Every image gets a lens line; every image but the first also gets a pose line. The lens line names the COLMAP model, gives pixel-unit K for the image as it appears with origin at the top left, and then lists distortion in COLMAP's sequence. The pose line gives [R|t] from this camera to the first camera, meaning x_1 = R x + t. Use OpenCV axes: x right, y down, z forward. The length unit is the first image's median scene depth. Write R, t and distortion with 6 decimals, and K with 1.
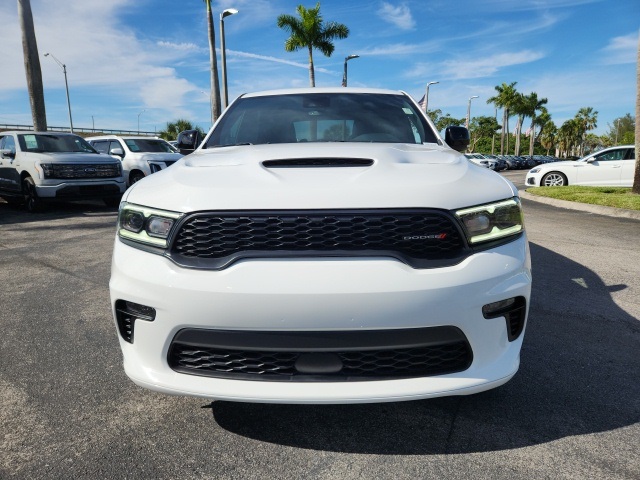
lens RADIAL K [[430.2, 0, 320.0], [0, 430.2, 240.0], [0, 0, 1]] dist [0.064296, -0.053790]
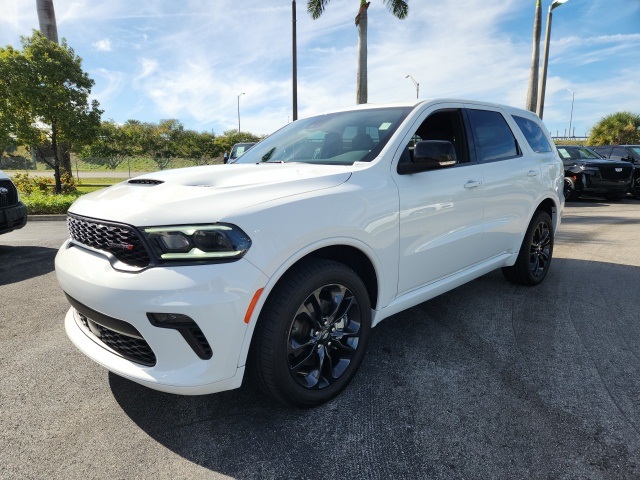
lens RADIAL K [[428.9, 0, 321.5], [0, 428.9, 242.6], [0, 0, 1]] dist [0.067416, -0.055480]
pose [[0.715648, 0.125054, -0.687175, 0.120807], [-0.127805, 0.990676, 0.047185, -0.011918], [0.686668, 0.054056, 0.724958, 0.038993]]
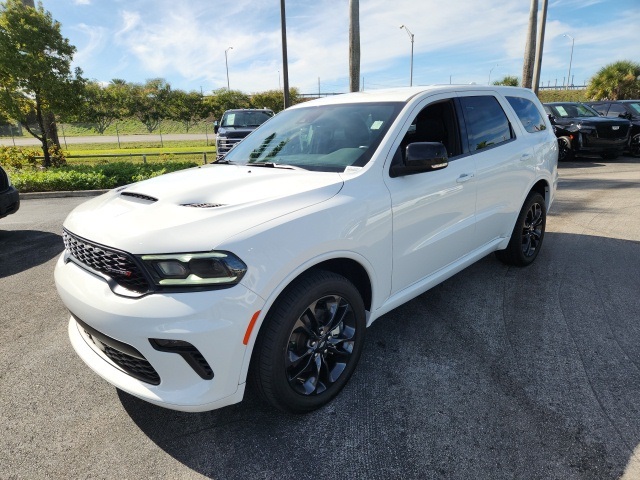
lens RADIAL K [[430.2, 0, 320.0], [0, 430.2, 240.0], [0, 0, 1]] dist [0.064296, -0.053790]
pose [[0.723879, 0.167562, -0.669270, 0.120644], [-0.101720, 0.985378, 0.136684, -0.026625], [0.682387, -0.030865, 0.730339, 0.037526]]
